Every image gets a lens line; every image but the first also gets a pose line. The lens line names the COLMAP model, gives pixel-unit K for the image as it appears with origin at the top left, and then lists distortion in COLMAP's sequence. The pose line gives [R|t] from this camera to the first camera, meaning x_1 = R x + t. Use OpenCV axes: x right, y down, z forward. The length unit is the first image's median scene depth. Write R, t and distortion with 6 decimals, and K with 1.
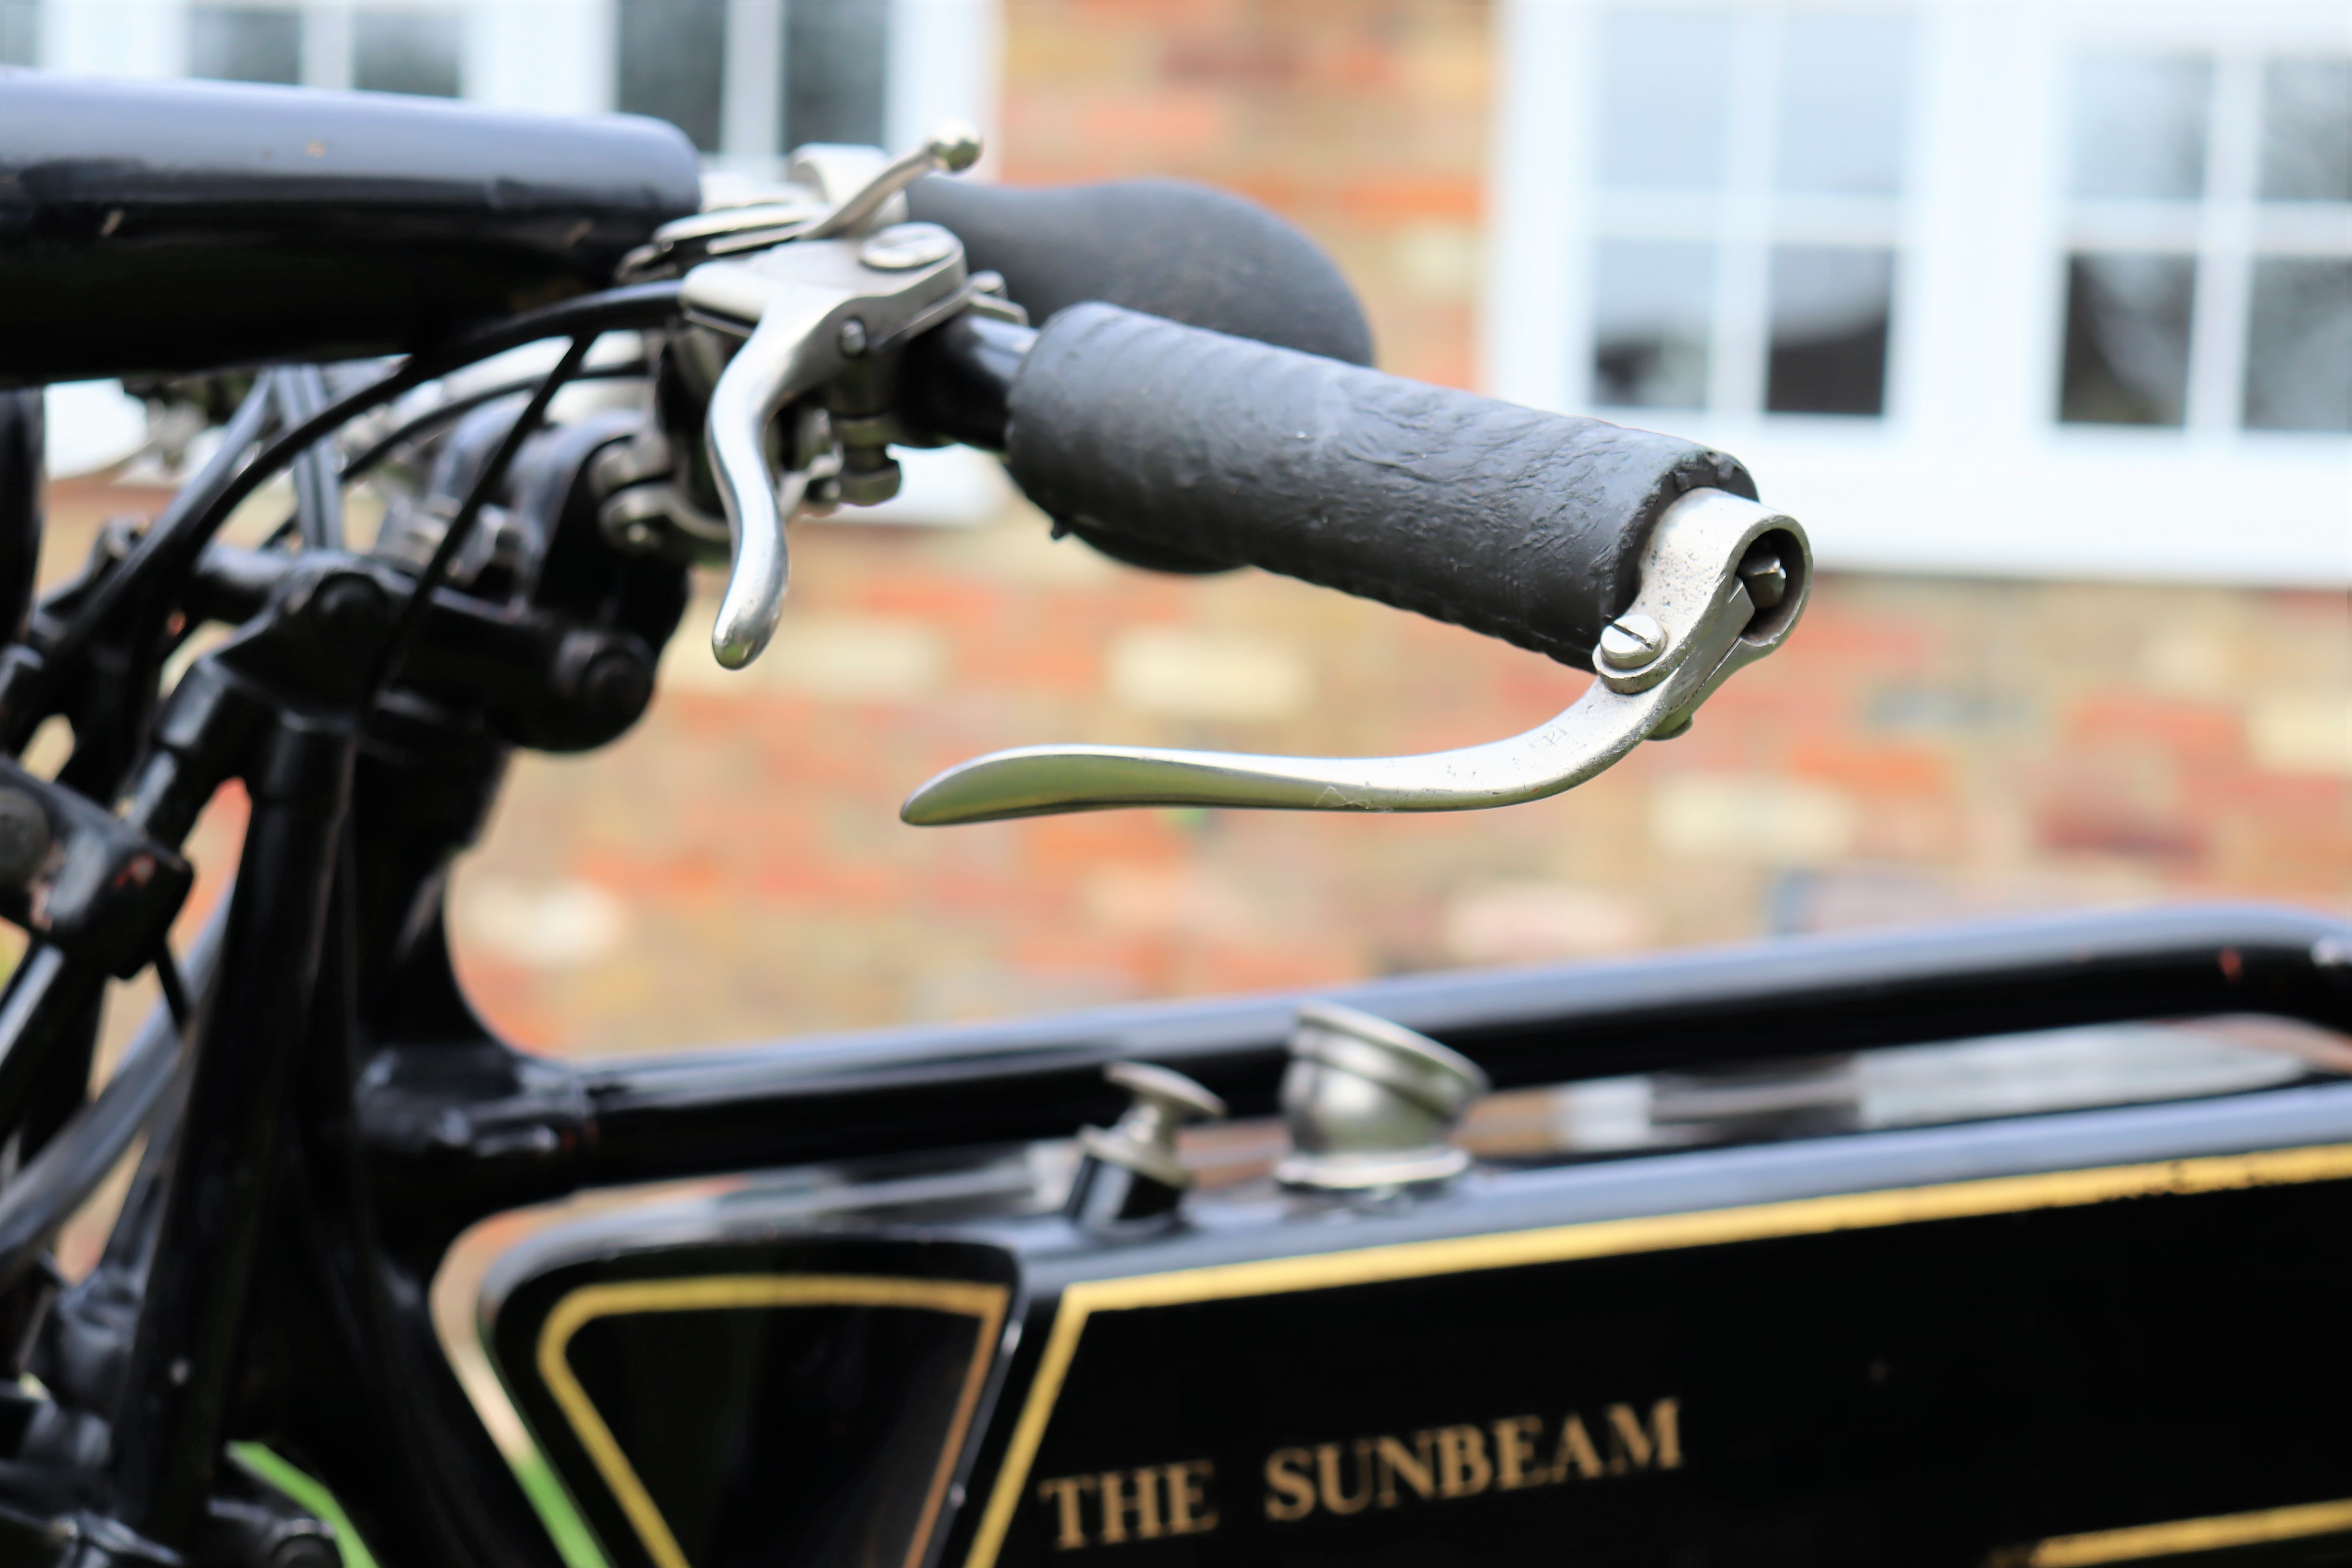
lens RADIAL K [[5071.1, 0, 1176.2], [0, 5071.1, 768.1], [0, 0, 1]] dist [0.317807, 0.000000]
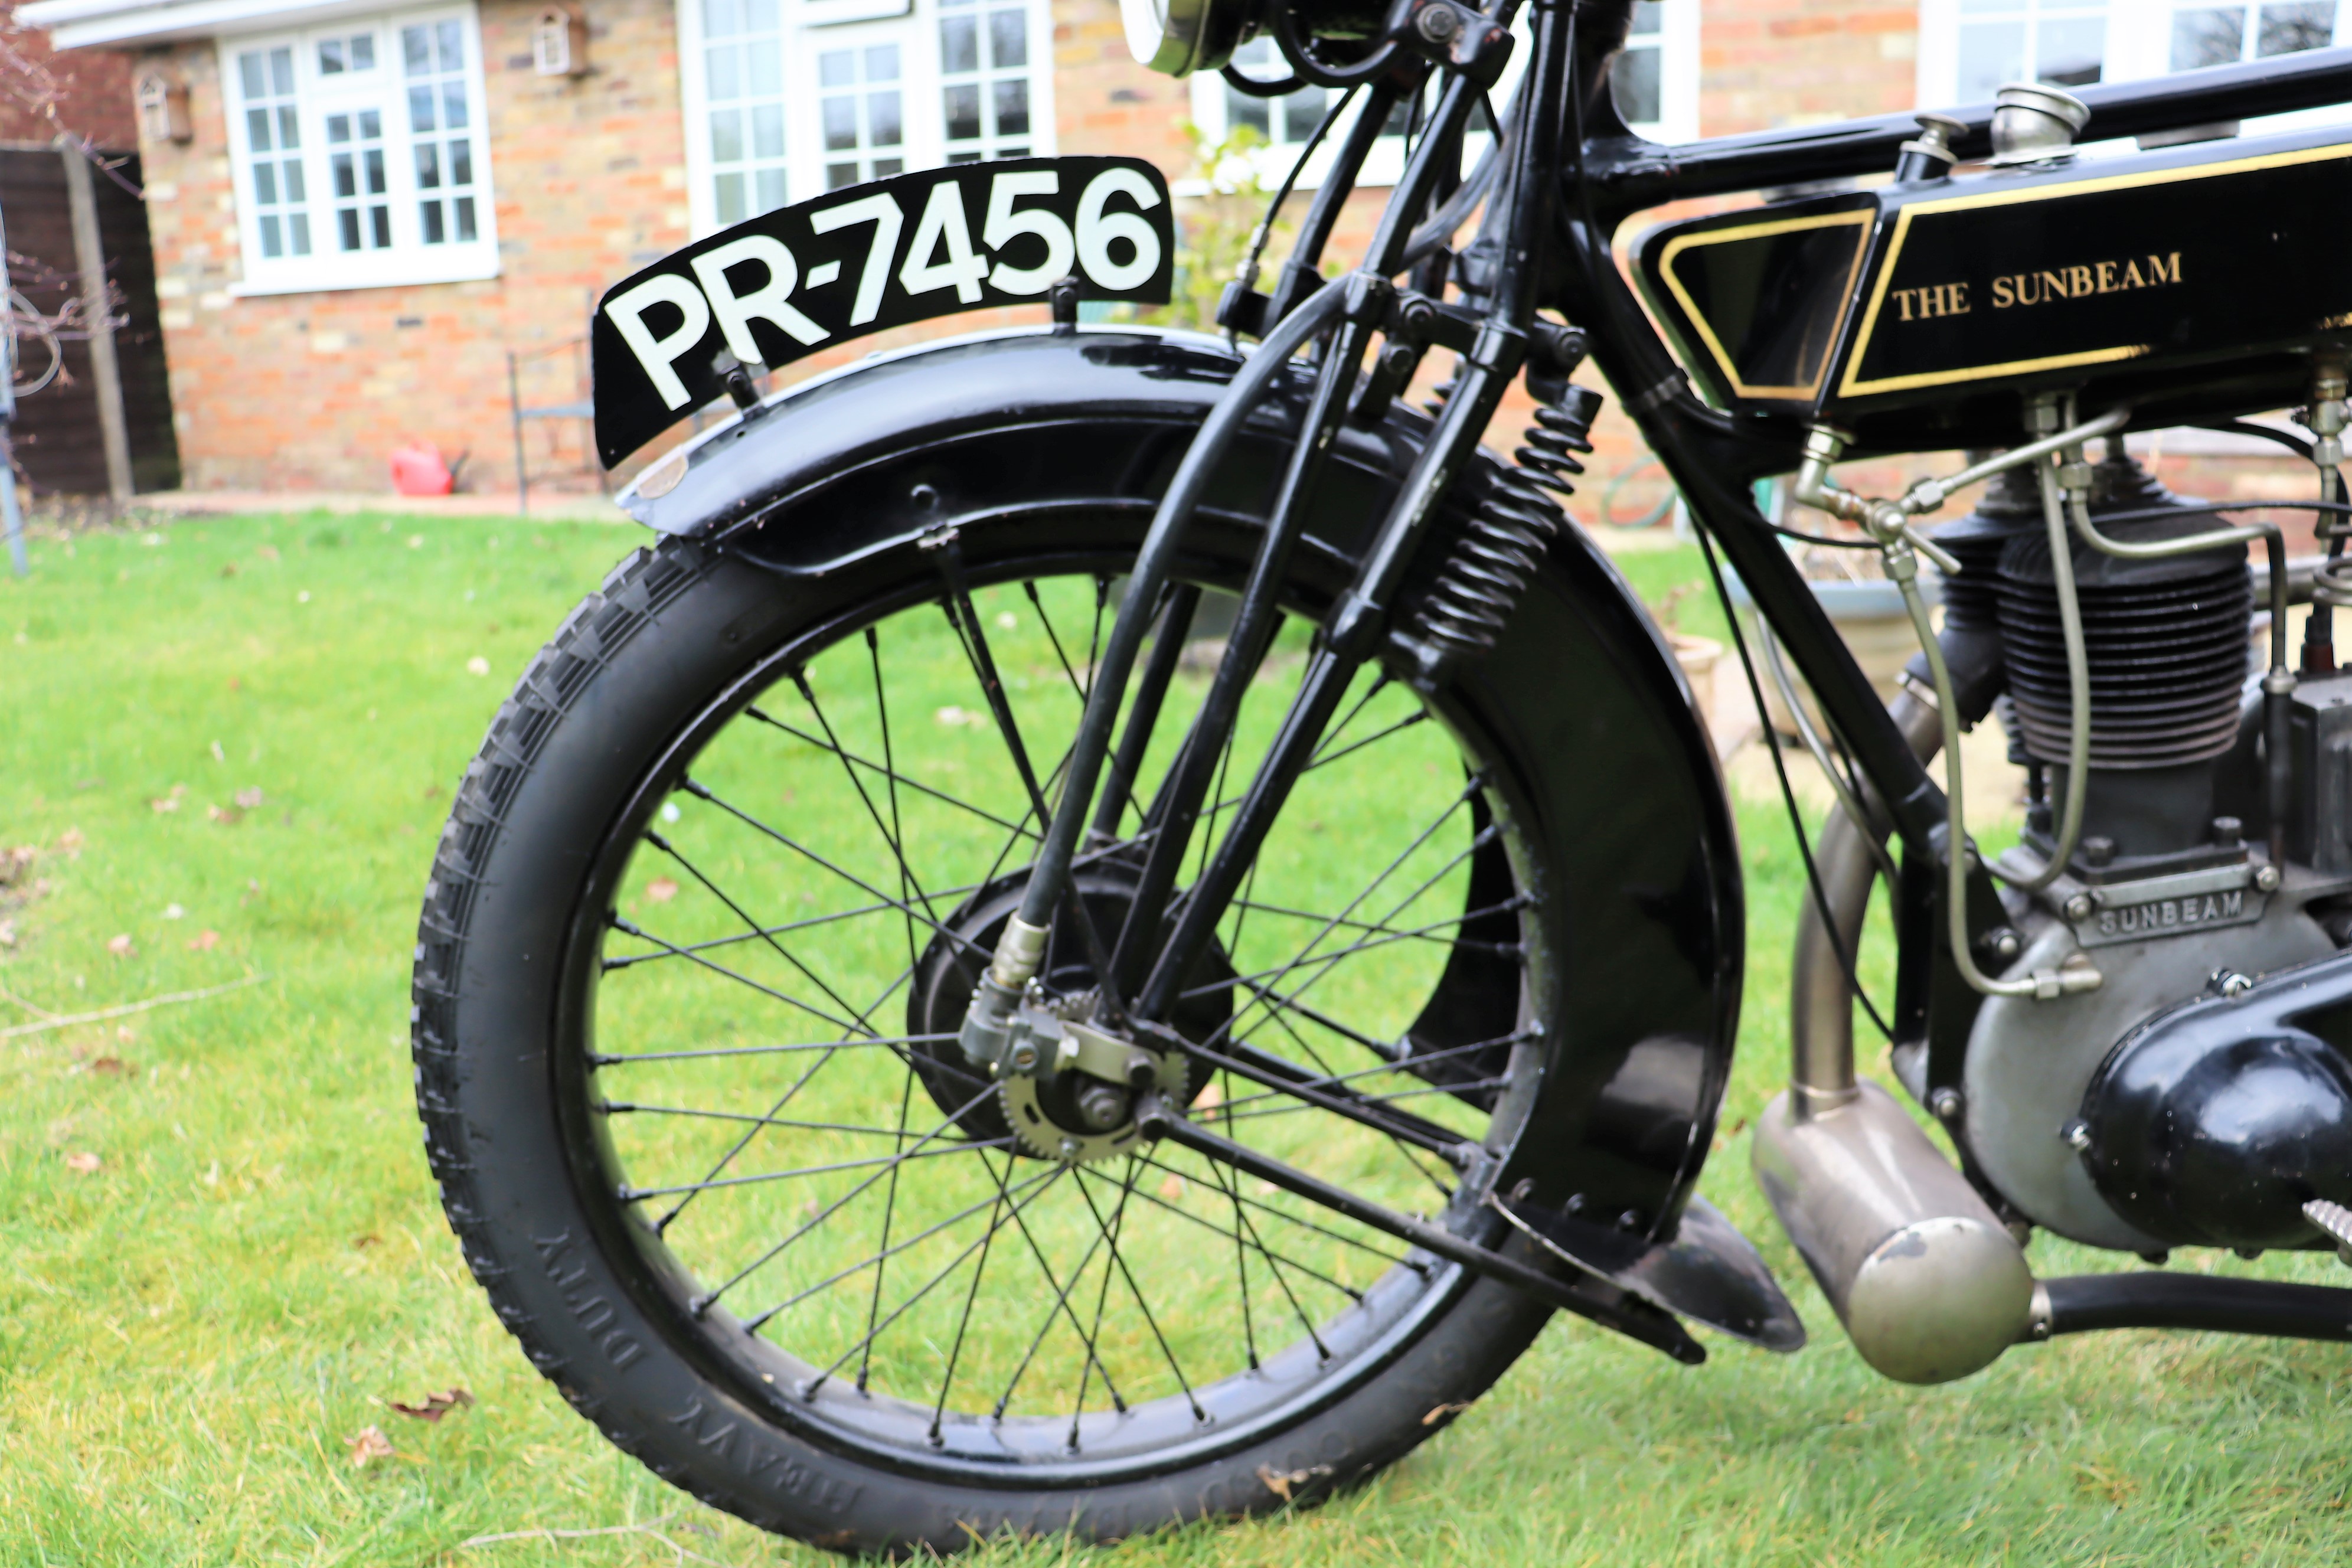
lens RADIAL K [[1961.1, 0, 1180.3], [0, 1961.1, 783.1], [0, 0, 1]] dist [-0.175204, 0.149675]
pose [[0.954774, -0.006659, -0.297258, -0.077646], [0.074700, 0.973055, 0.218136, 0.141953], [0.287796, -0.230476, 0.929545, 0.070119]]
